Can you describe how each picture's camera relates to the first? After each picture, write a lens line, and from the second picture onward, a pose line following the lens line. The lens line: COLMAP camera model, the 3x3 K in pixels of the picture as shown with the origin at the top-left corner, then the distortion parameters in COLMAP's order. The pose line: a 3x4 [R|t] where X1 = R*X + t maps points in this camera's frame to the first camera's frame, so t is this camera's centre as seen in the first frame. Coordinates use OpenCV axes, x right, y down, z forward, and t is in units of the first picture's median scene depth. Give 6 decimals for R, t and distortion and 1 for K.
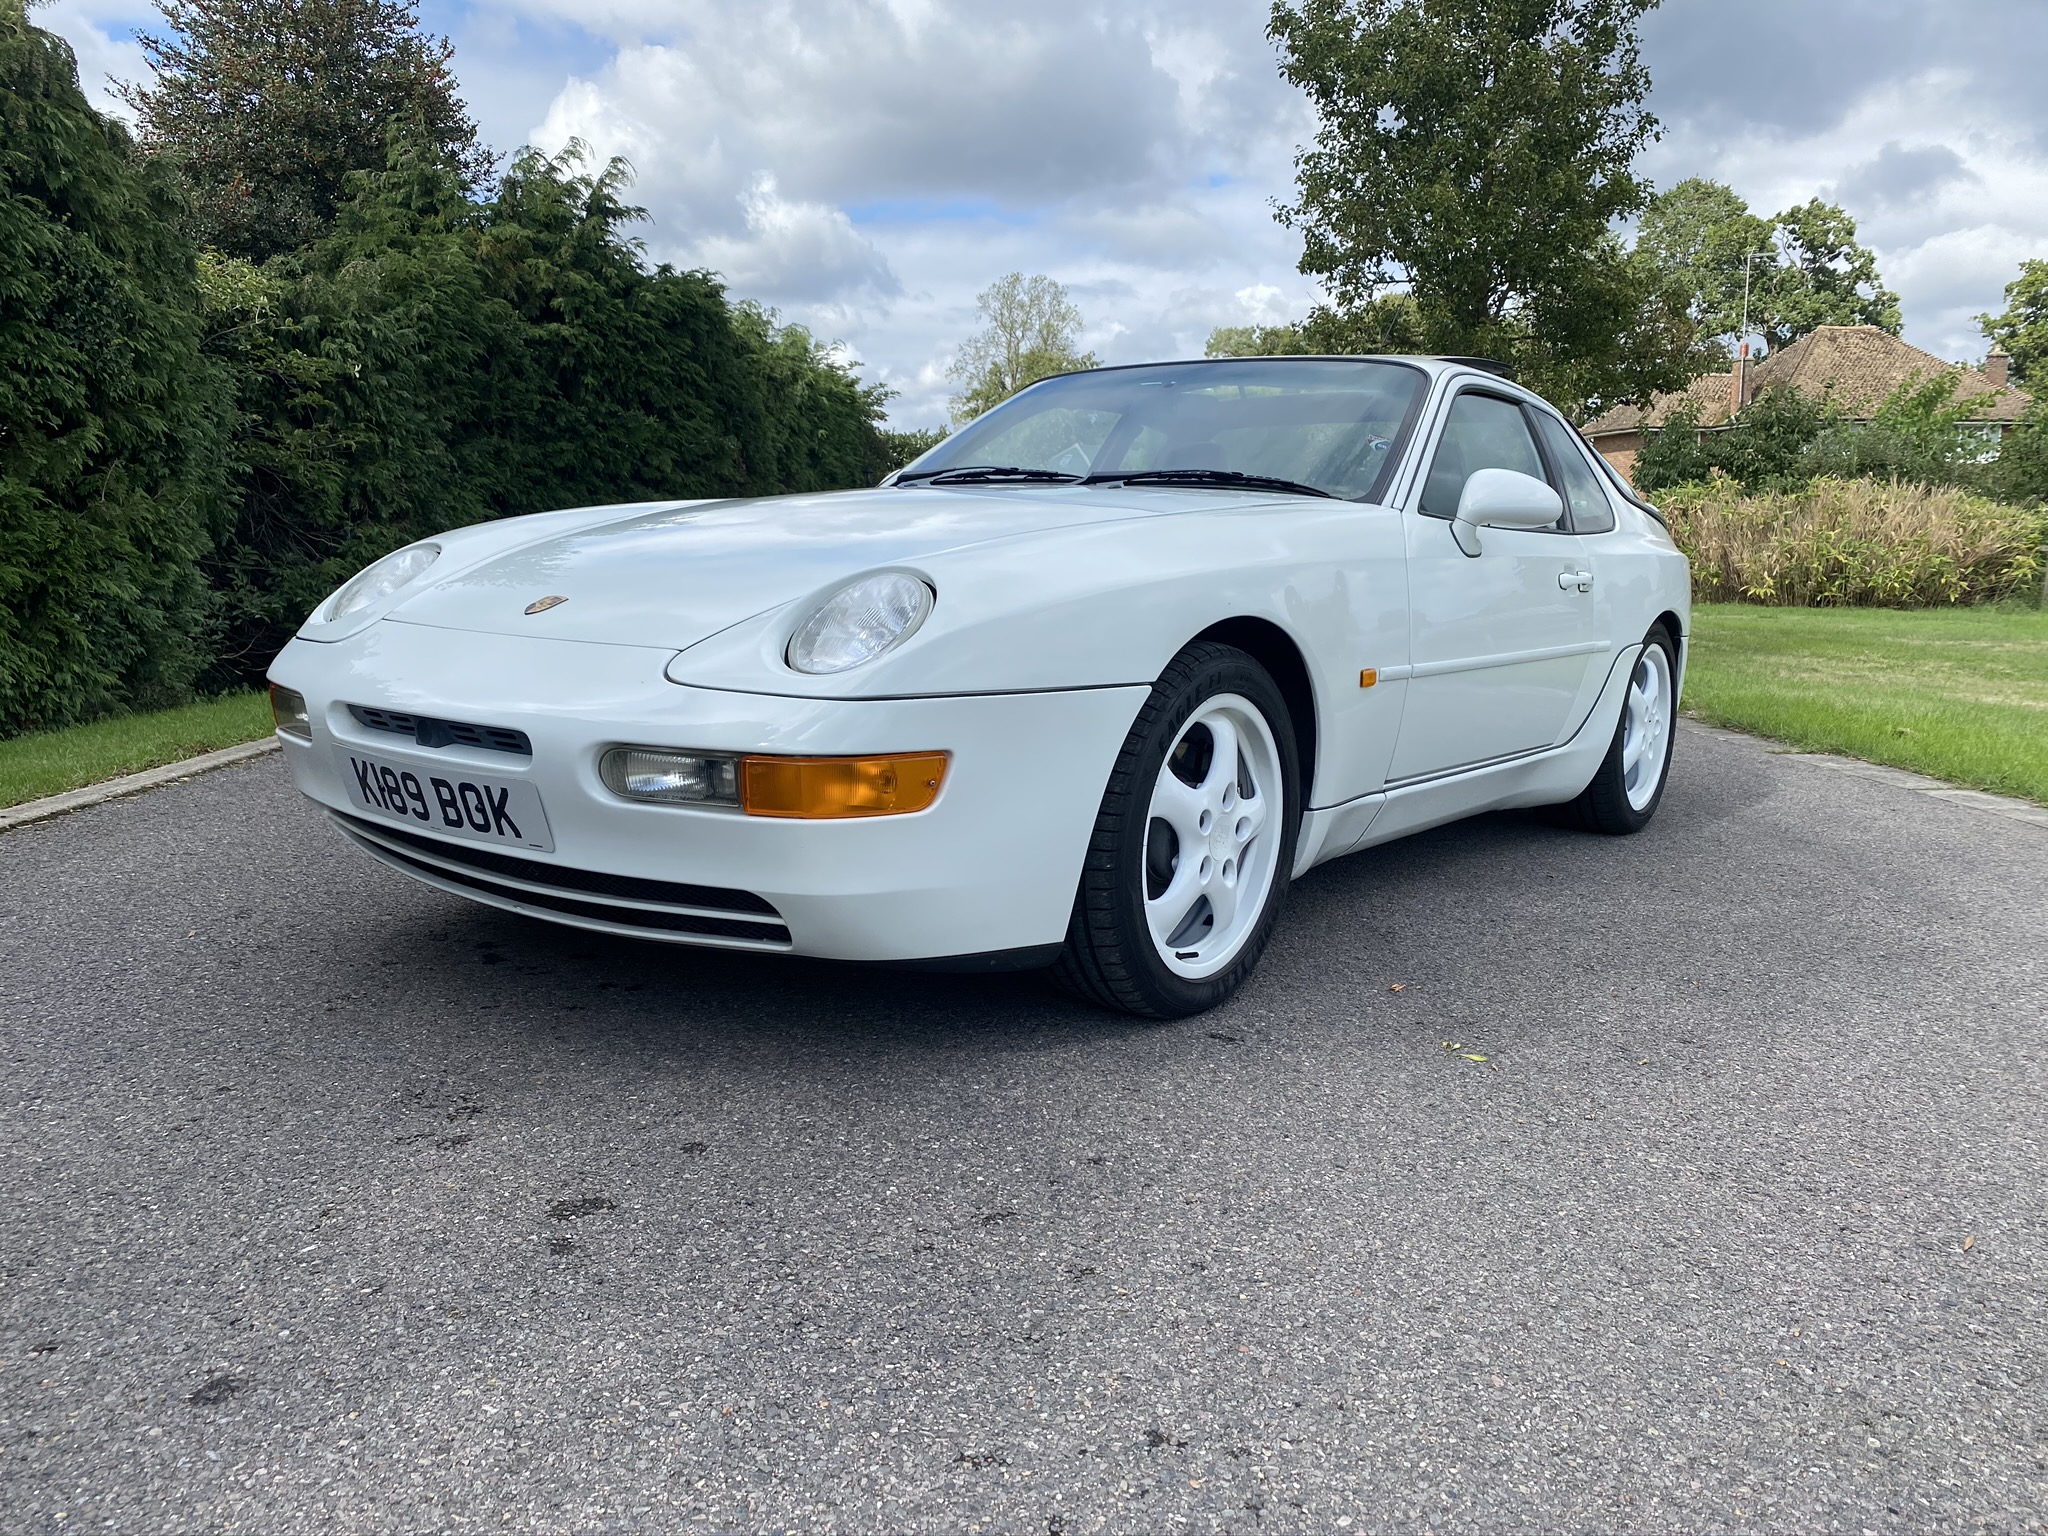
lens RADIAL K [[1582.5, 0, 1008.7], [0, 1582.5, 773.7], [0, 0, 1]] dist [0.014811, -0.007264]
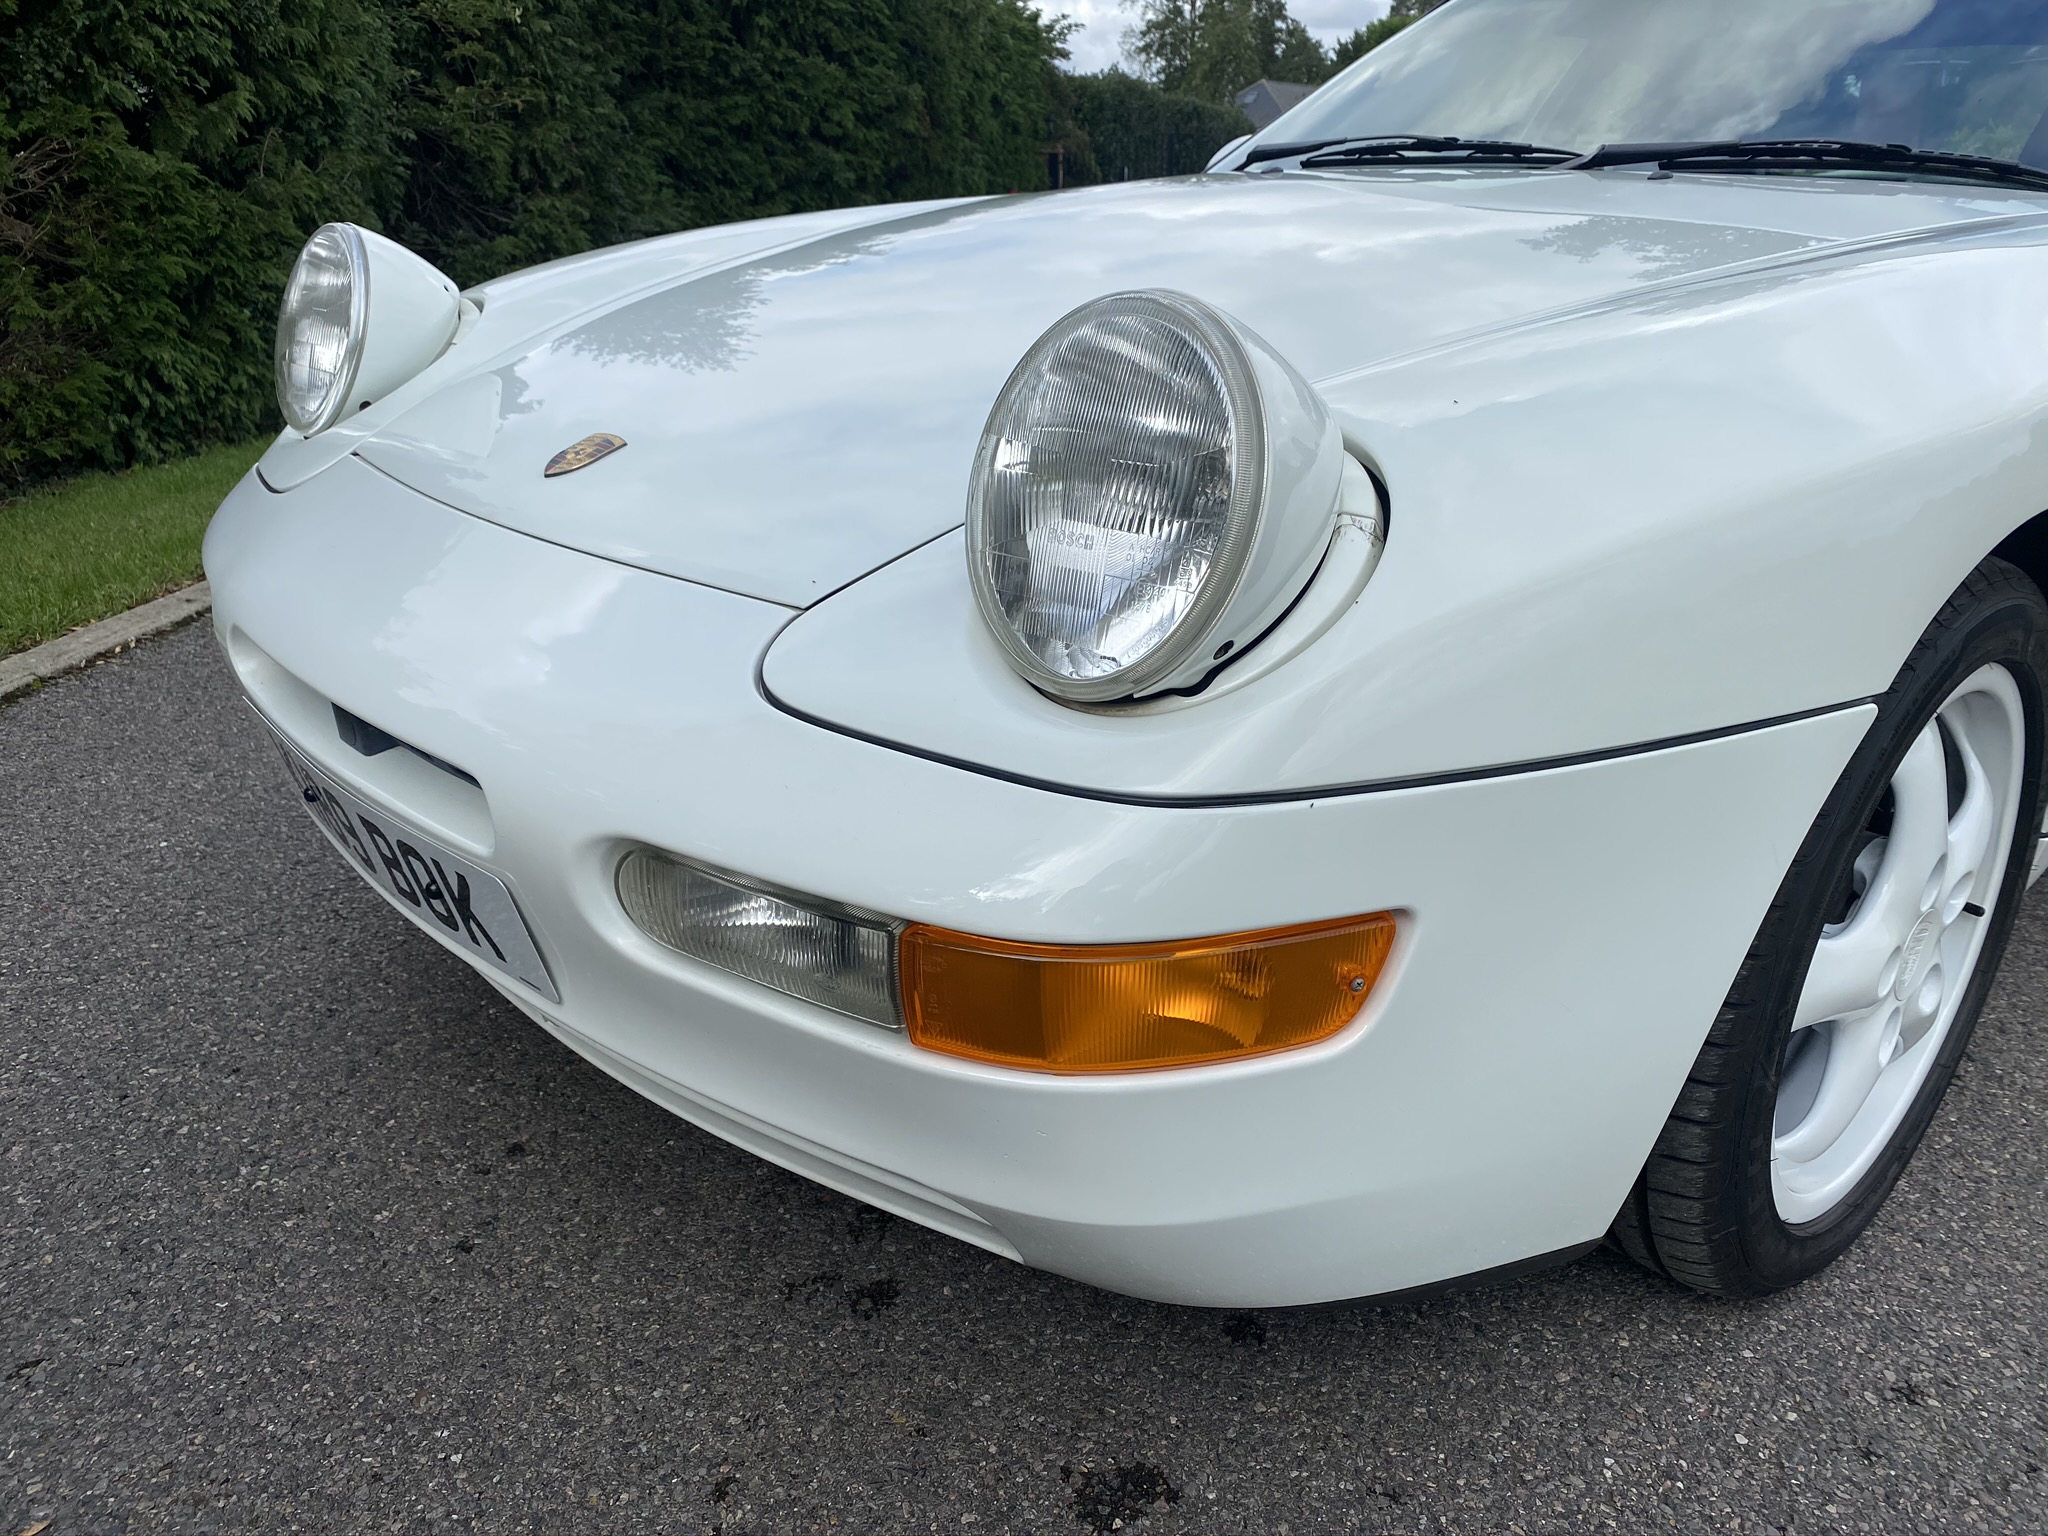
lens RADIAL K [[1582.5, 0, 1012.3], [0, 1582.5, 776.2], [0, 0, 1]] dist [0.014811, -0.007264]
pose [[0.995362, 0.026311, -0.092530, -0.141402], [-0.006891, 0.978900, 0.204221, -0.066917], [0.095951, -0.202637, 0.974542, 0.244413]]
